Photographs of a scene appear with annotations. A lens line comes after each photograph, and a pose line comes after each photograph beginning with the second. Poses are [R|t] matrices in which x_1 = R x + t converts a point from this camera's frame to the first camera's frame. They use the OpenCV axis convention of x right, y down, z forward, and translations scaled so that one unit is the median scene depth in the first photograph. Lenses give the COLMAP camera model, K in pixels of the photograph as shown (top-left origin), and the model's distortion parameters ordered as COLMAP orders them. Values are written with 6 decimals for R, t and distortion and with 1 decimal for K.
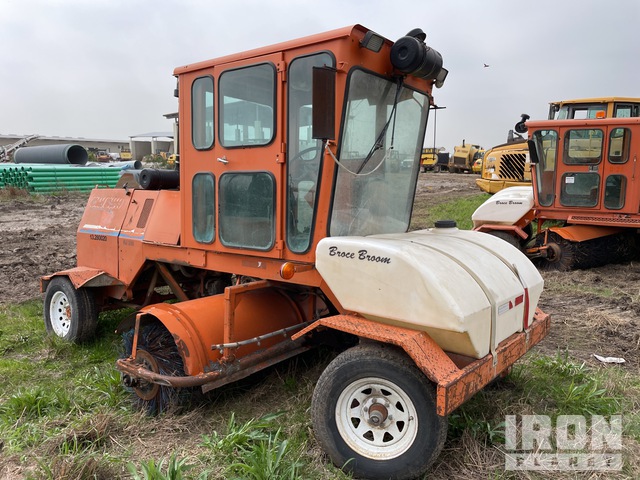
lens RADIAL K [[517.1, 0, 318.8], [0, 517.1, 230.3], [0, 0, 1]] dist [0.007730, -0.000487]
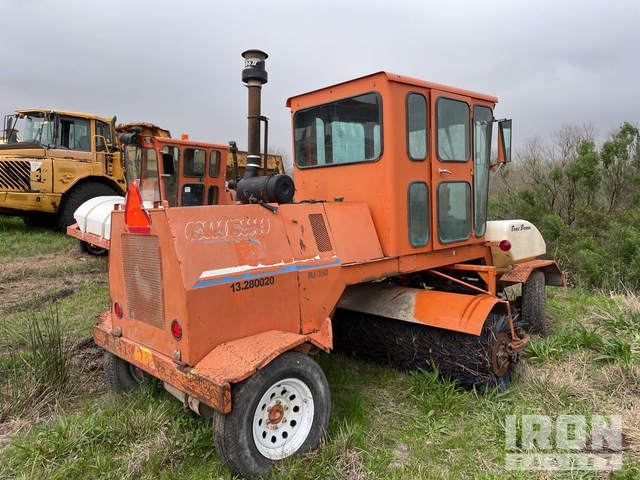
lens RADIAL K [[492.0, 0, 320.0], [0, 492.0, 240.0], [0, 0, 1]] dist [0.108176, 0.000120]
pose [[0.139948, -0.107179, 0.984341, -1.394494], [0.107153, 0.989925, 0.092552, -0.119279], [-0.984344, 0.092522, 0.150023, 1.143841]]
